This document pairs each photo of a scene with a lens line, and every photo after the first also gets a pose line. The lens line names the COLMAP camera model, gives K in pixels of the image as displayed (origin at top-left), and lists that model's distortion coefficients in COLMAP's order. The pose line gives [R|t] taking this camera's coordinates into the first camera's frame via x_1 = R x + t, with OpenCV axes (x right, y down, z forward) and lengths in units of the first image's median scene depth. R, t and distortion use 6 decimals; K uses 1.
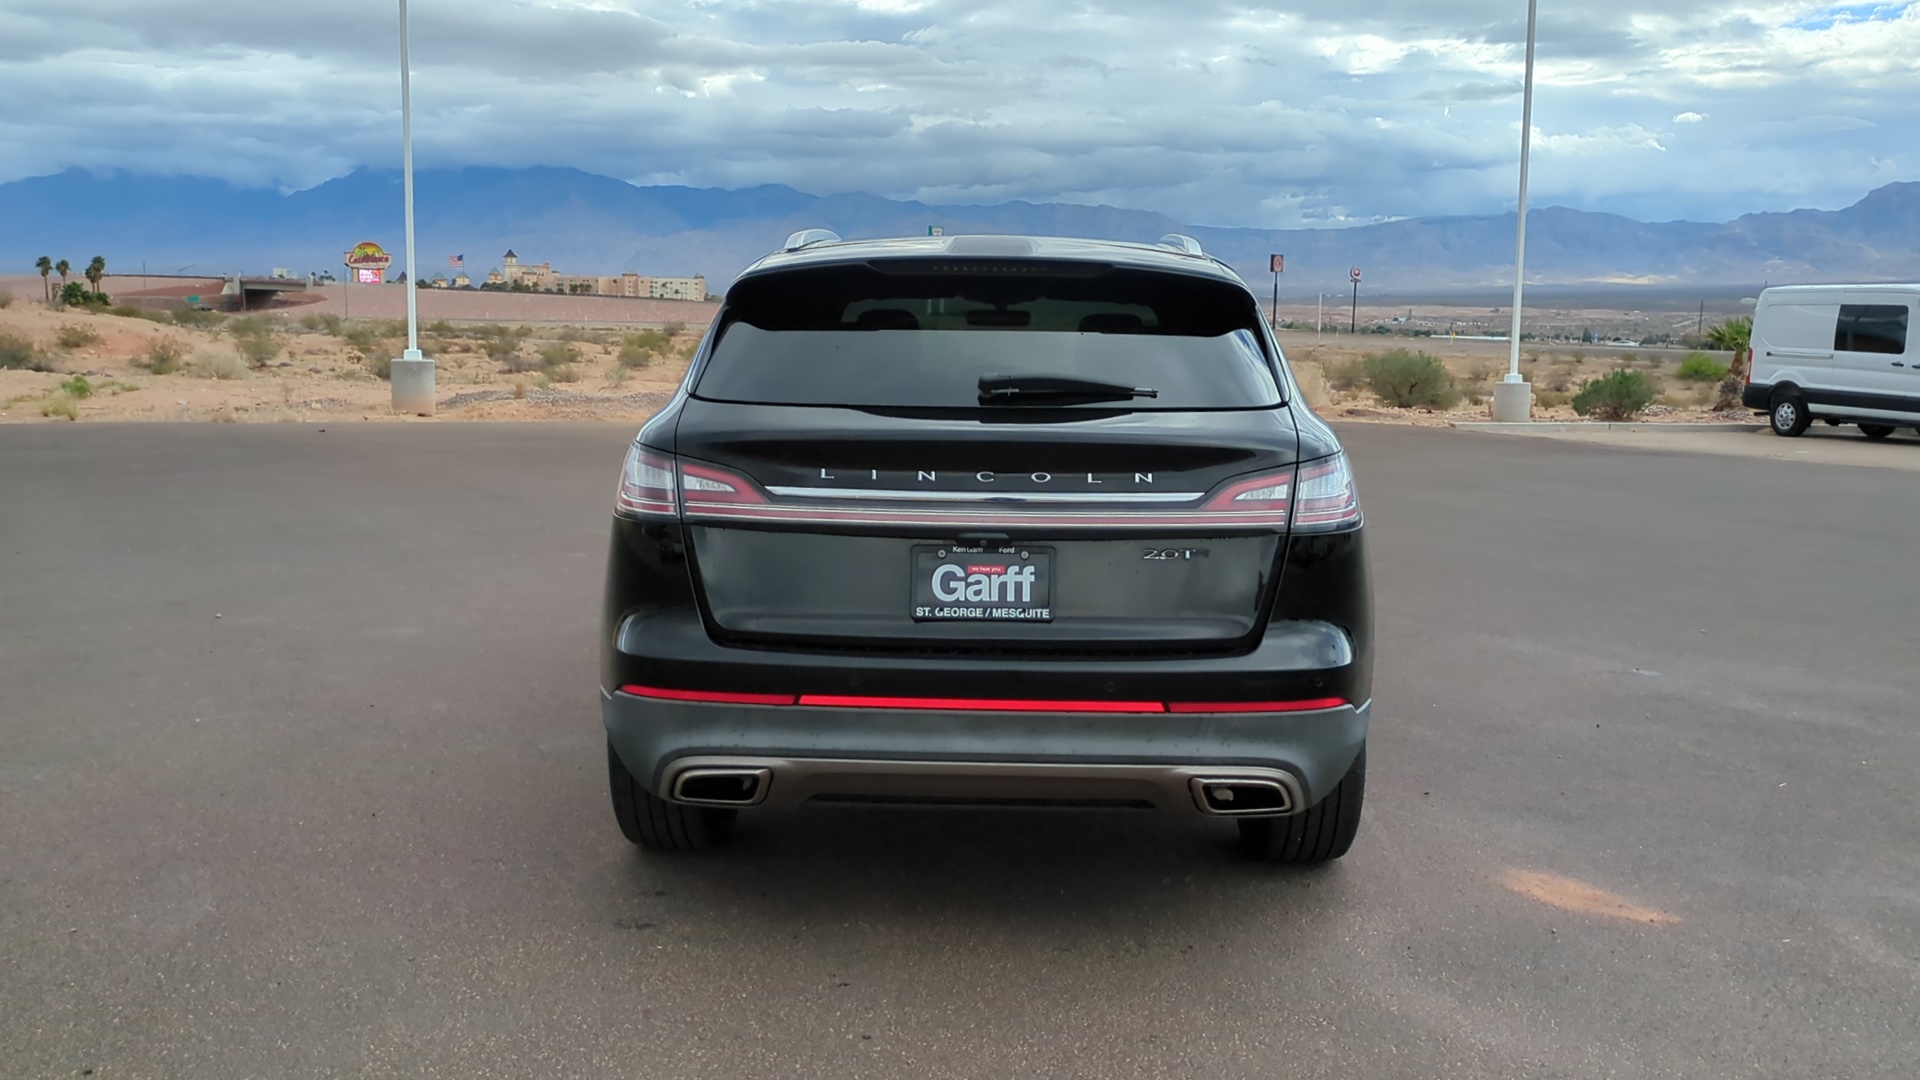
lens RADIAL K [[1653.8, 0, 961.6], [0, 1653.8, 552.4], [0, 0, 1]] dist [0.071506, -0.094638]
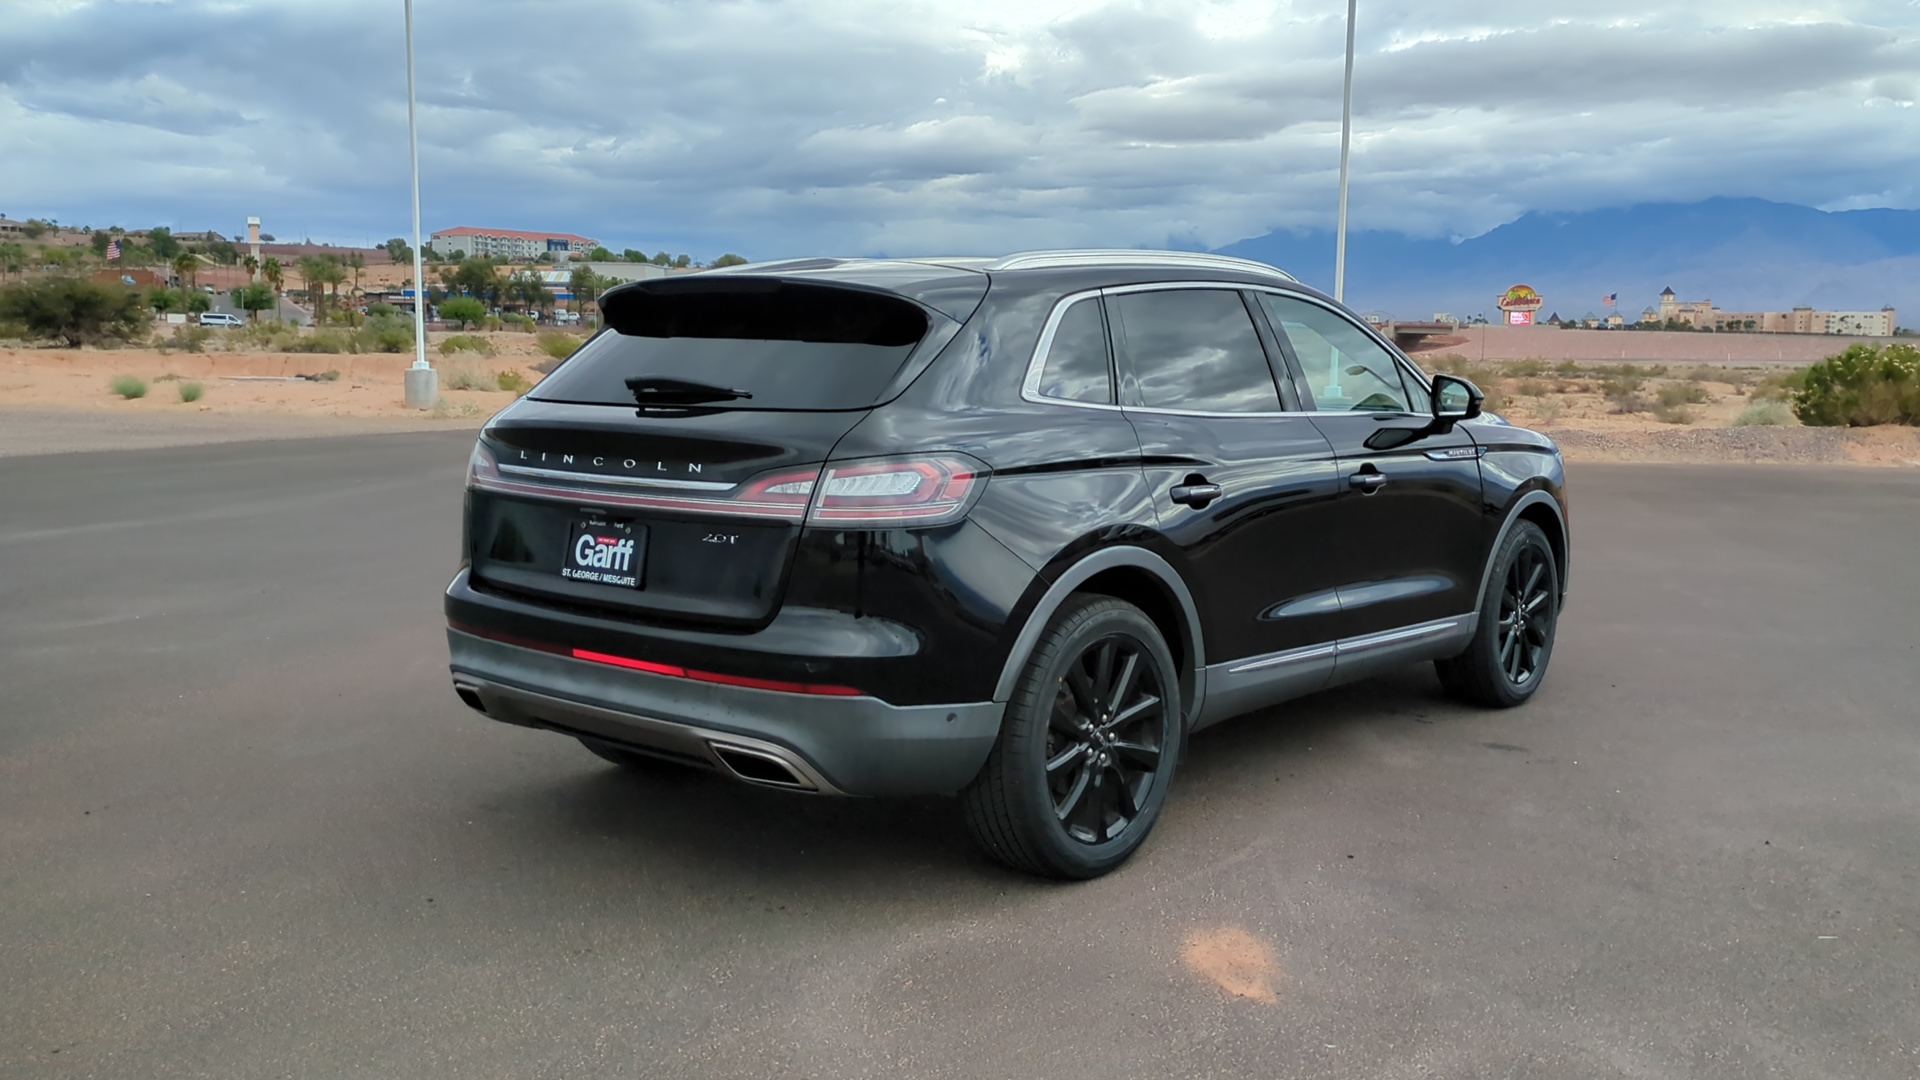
lens RADIAL K [[1653.8, 0, 967.1], [0, 1653.8, 541.2], [0, 0, 1]] dist [0.071506, -0.094638]
pose [[0.781609, 0.064220, -0.620454, 0.928320], [-0.083524, 0.996504, -0.002075, -0.008200], [0.618152, 0.053445, 0.784240, 0.227066]]
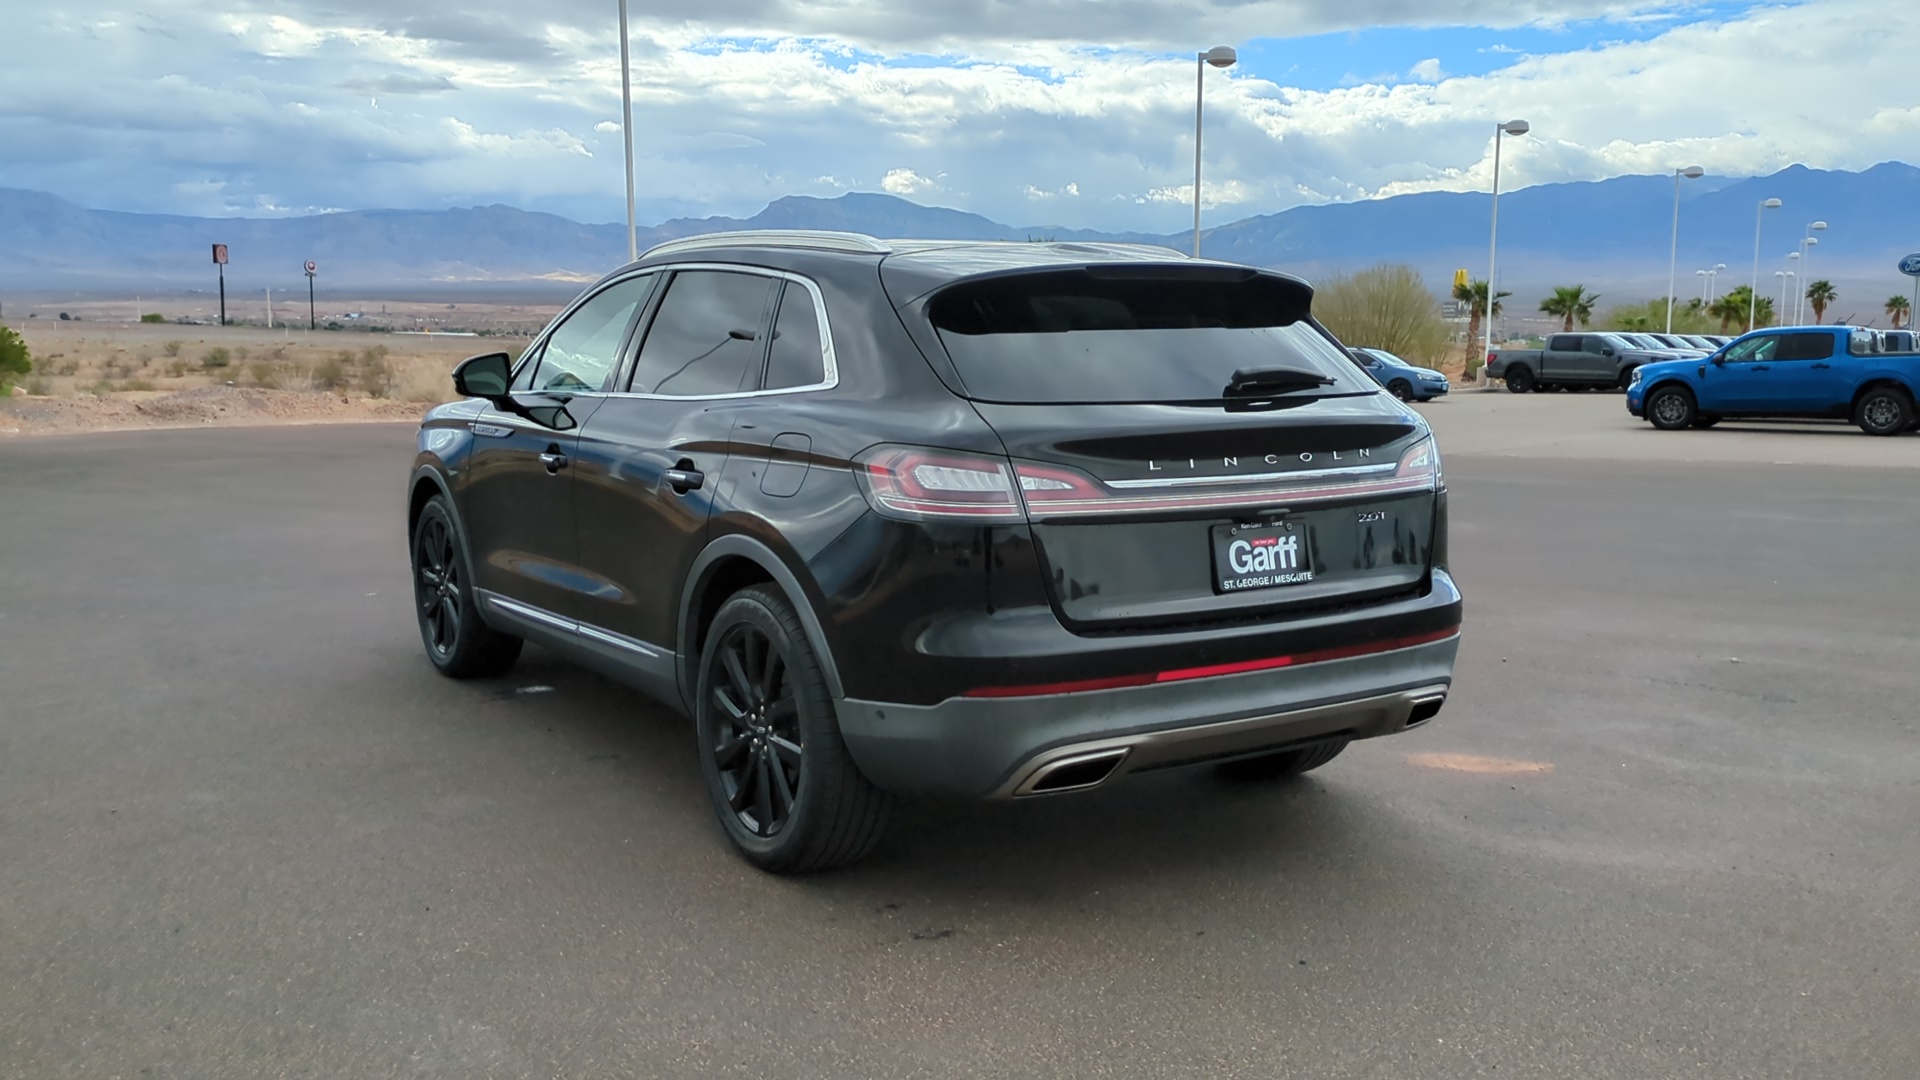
lens RADIAL K [[1653.8, 0, 953.5], [0, 1653.8, 532.9], [0, 0, 1]] dist [0.071506, -0.094638]
pose [[0.826147, -0.079849, 0.557768, -0.773132], [0.084879, 0.996248, 0.016902, -0.032294], [-0.557025, 0.033379, 0.829825, 0.176241]]
